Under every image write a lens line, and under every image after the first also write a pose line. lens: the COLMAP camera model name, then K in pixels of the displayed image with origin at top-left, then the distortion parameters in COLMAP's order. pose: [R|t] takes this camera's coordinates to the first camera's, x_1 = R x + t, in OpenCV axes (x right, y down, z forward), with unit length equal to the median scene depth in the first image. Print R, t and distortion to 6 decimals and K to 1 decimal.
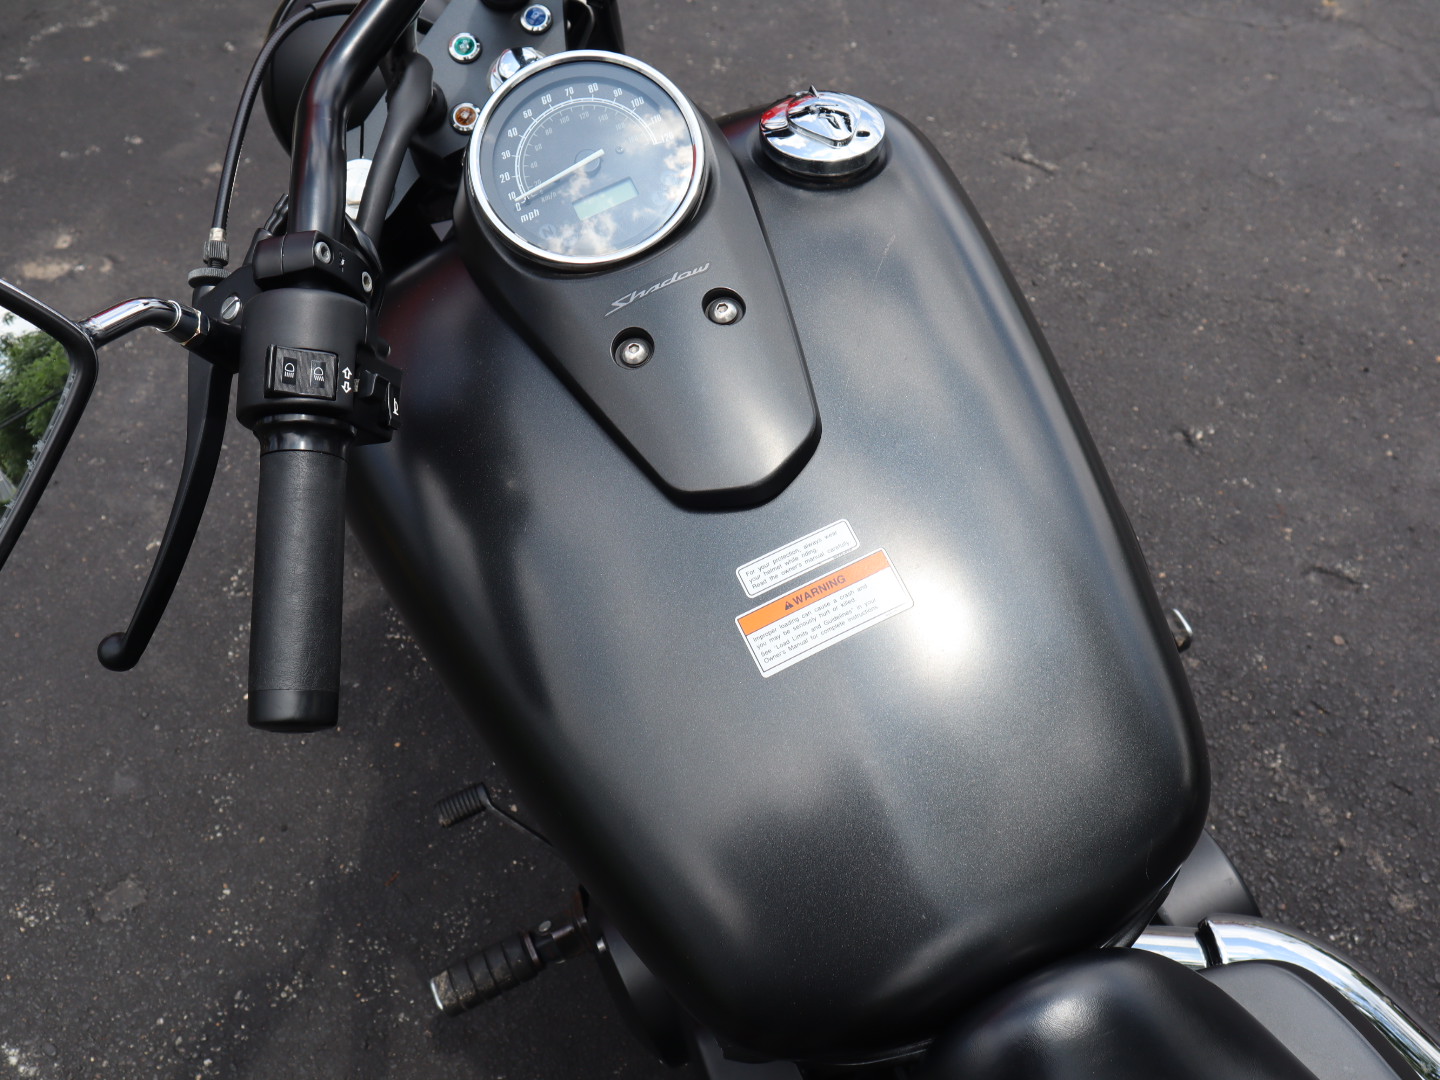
lens RADIAL K [[1315.1, 0, 719.8], [0, 1315.1, 550.2], [0, 0, 1]] dist [-0.028158, 0.000000]
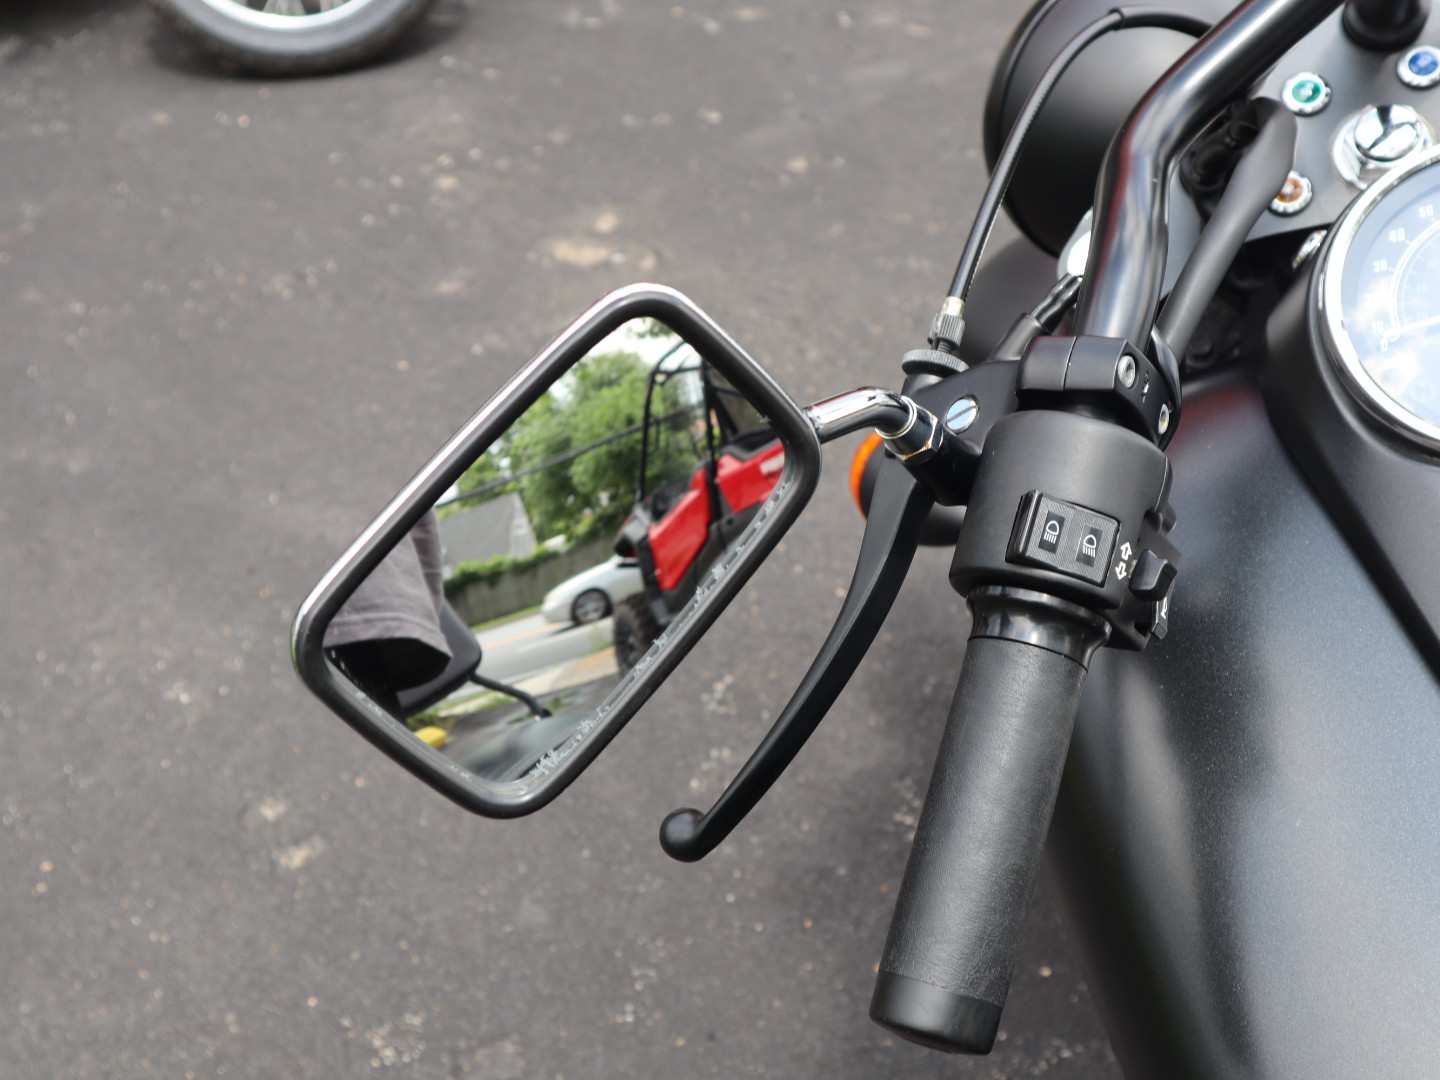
lens RADIAL K [[1738.9, 0, 721.0], [0, 1738.9, 533.4], [0, 0, 1]] dist [-0.009396, 0.000000]
pose [[0.918750, 0.215820, -0.330637, -0.122258], [-0.246167, 0.967815, -0.052301, -0.030354], [0.308708, 0.129443, 0.942308, 0.058202]]
